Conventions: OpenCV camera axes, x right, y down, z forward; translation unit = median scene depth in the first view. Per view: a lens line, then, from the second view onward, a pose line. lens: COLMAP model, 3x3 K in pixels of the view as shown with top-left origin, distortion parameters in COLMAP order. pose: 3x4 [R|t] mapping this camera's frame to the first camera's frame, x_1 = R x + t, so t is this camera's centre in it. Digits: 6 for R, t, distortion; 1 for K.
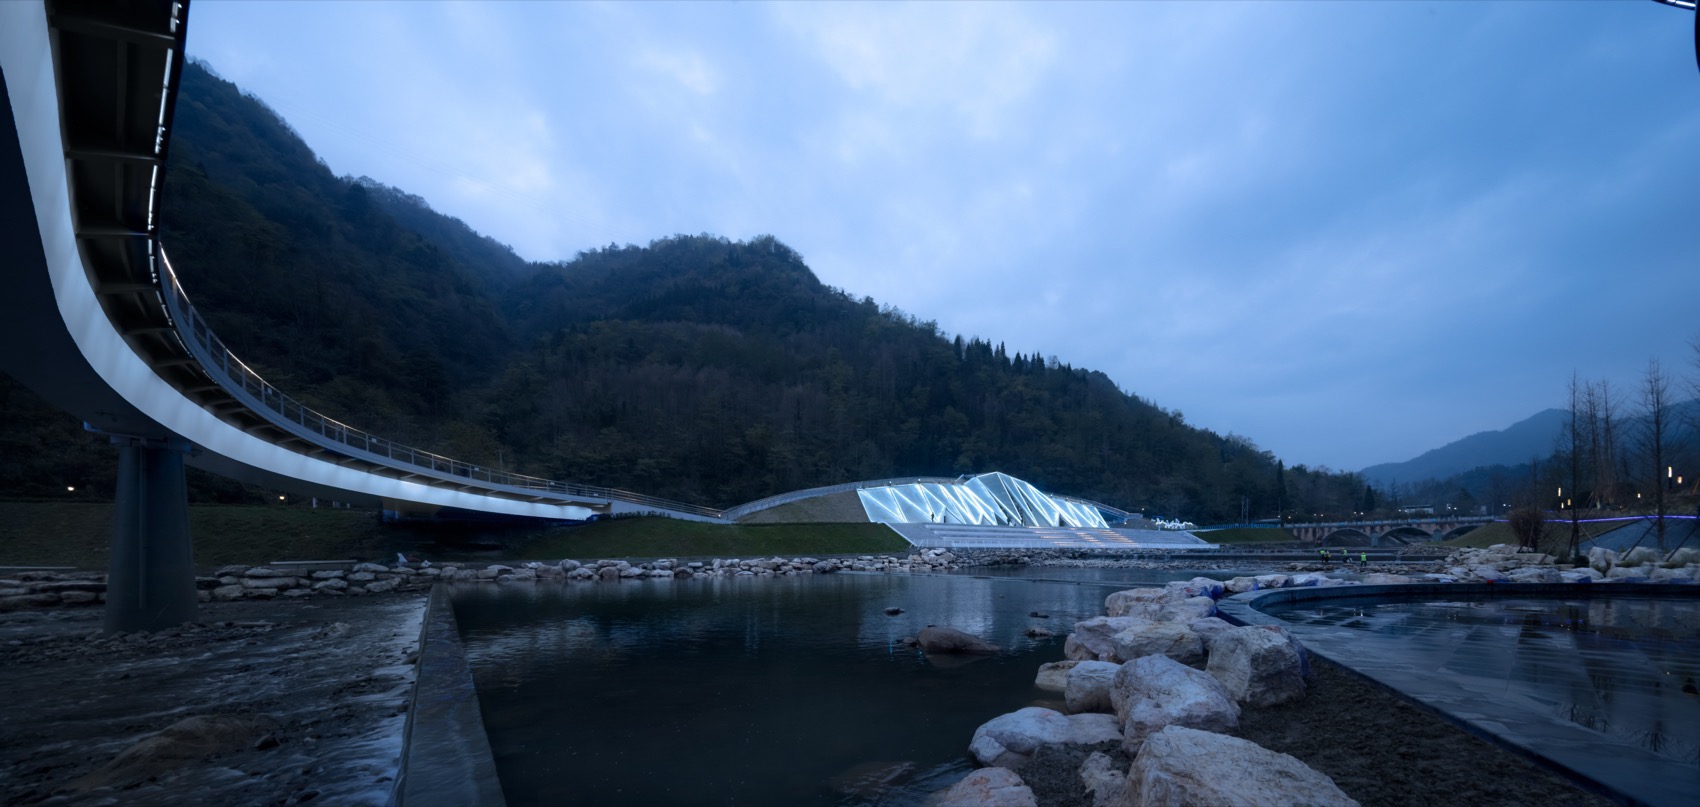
lens RADIAL K [[597.0, 0, 897.3], [0, 597.0, 554.6], [0, 0, 1]] dist [0.000103, -0.000029]
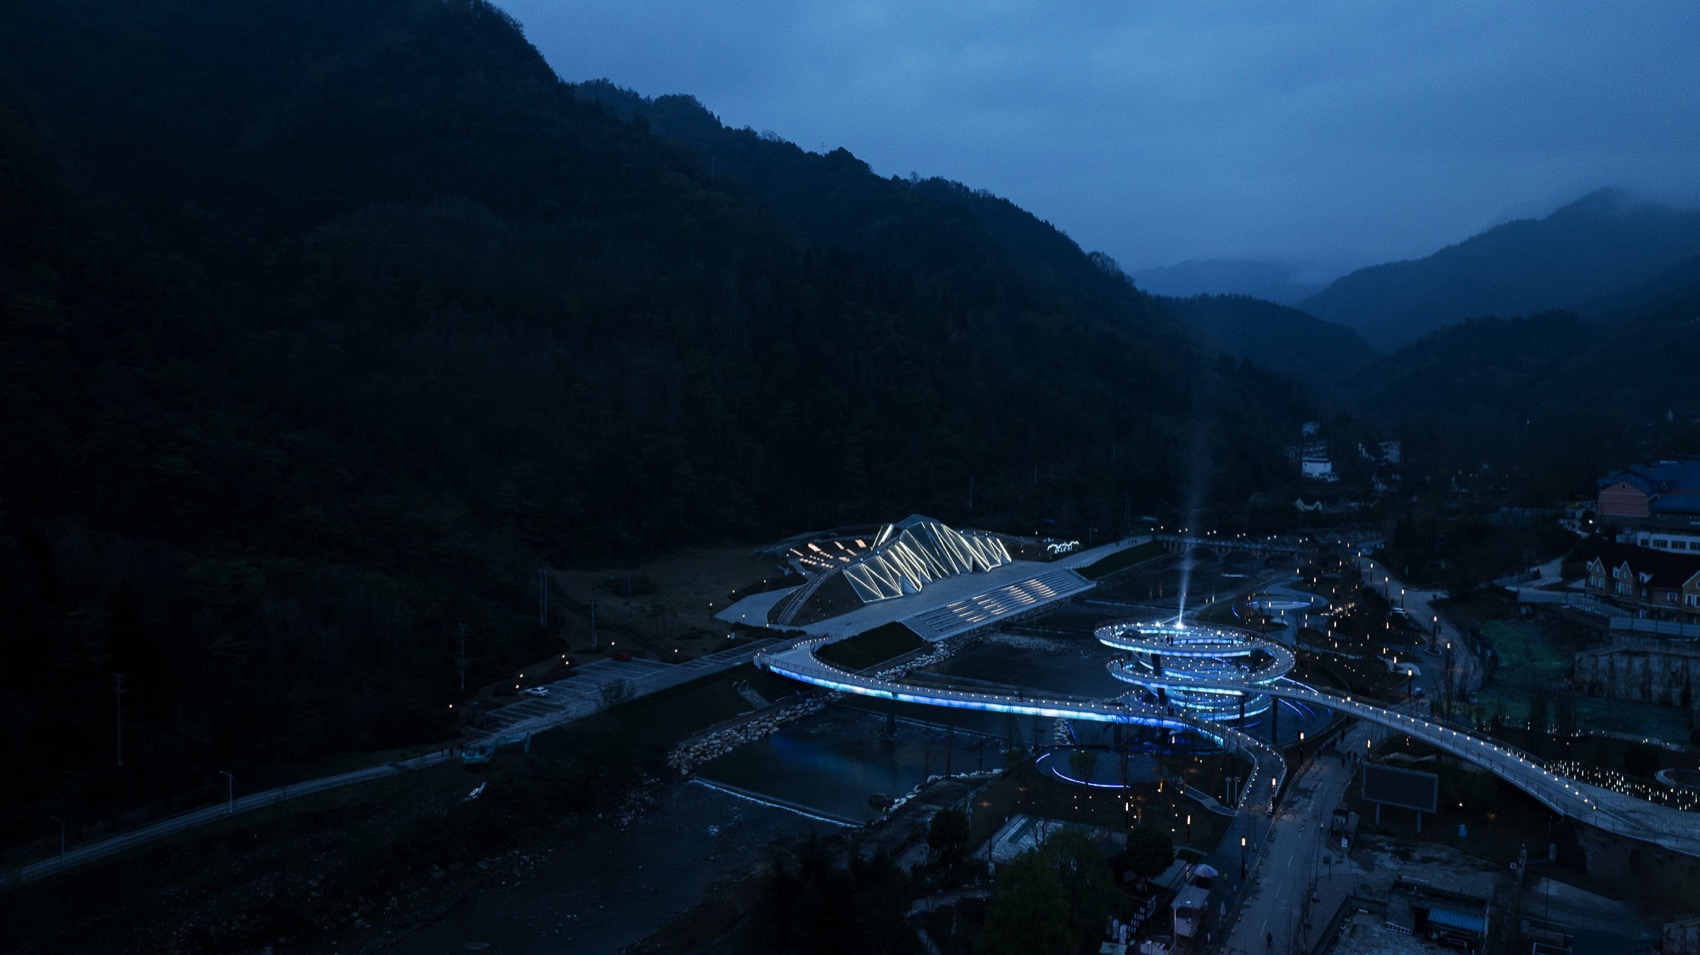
lens RADIAL K [[1247.9, 0, 851.8], [0, 1247.9, 472.1], [0, 0, 1]] dist [-0.024200, -0.003638]
pose [[0.963836, -0.014102, 0.266124, -0.492193], [-0.002849, 0.997997, 0.063204, -0.316405], [-0.266482, -0.061676, 0.961865, -1.038002]]
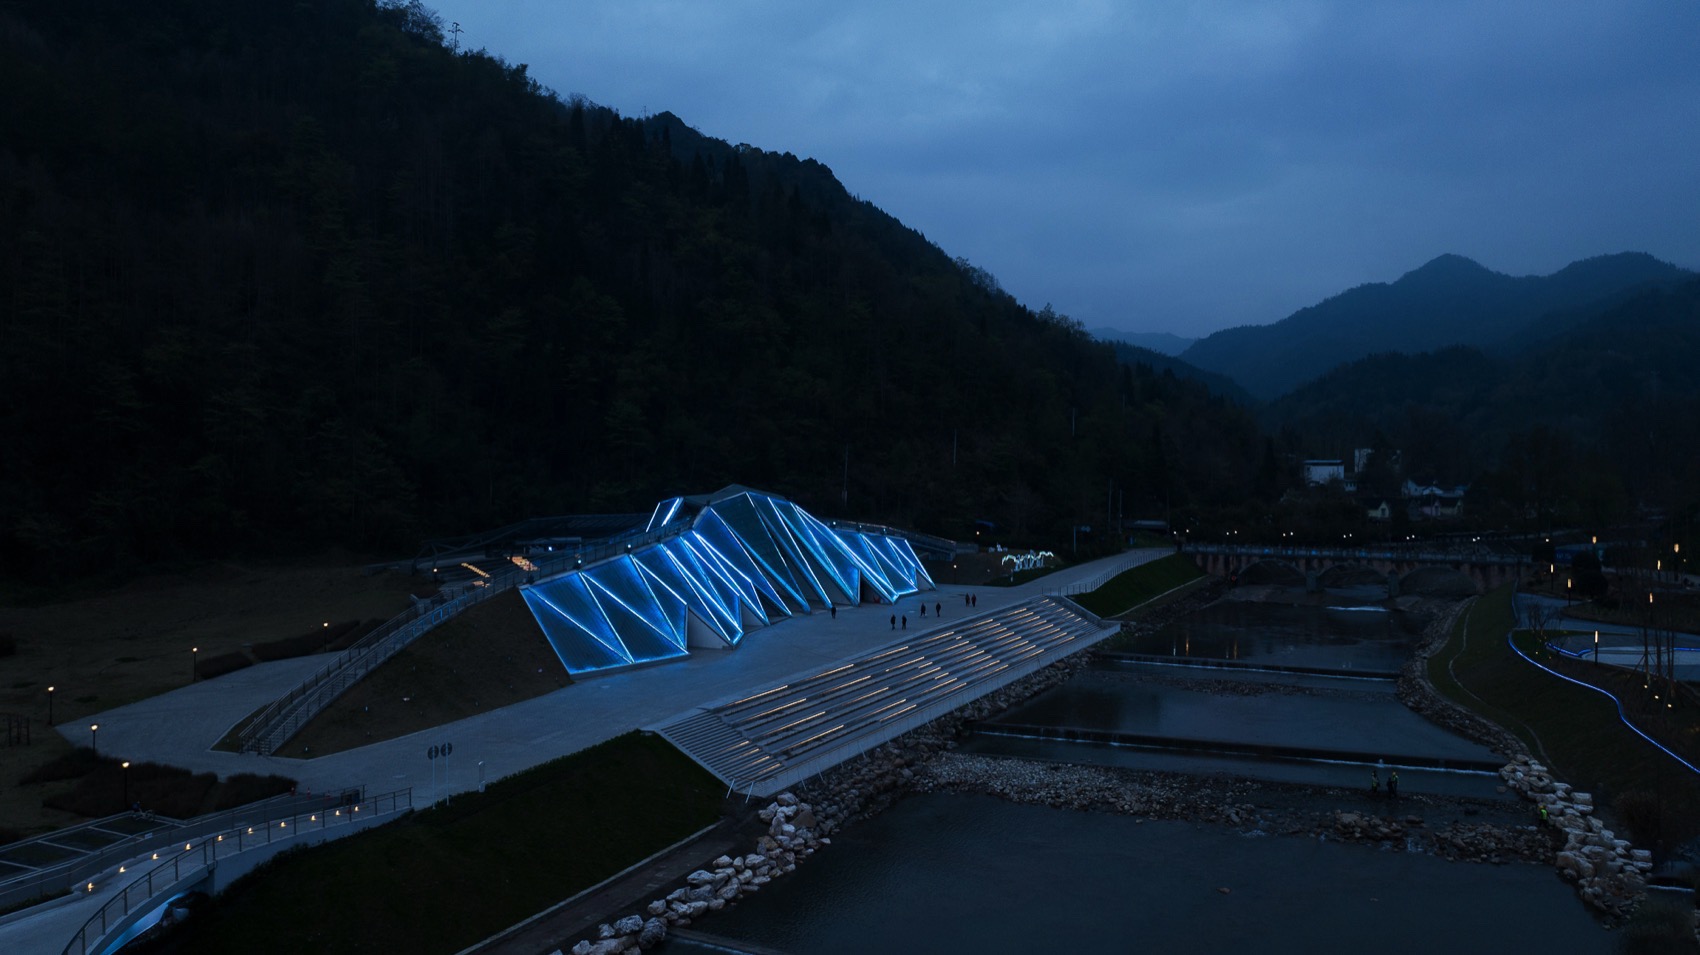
lens RADIAL K [[1247.9, 0, 854.8], [0, 1247.9, 482.0], [0, 0, 1]] dist [-0.024200, -0.003638]
pose [[0.925608, -0.004146, 0.378461, -0.125522], [0.000957, 0.999962, 0.008615, -0.128632], [-0.378482, -0.007612, 0.925577, -0.022908]]
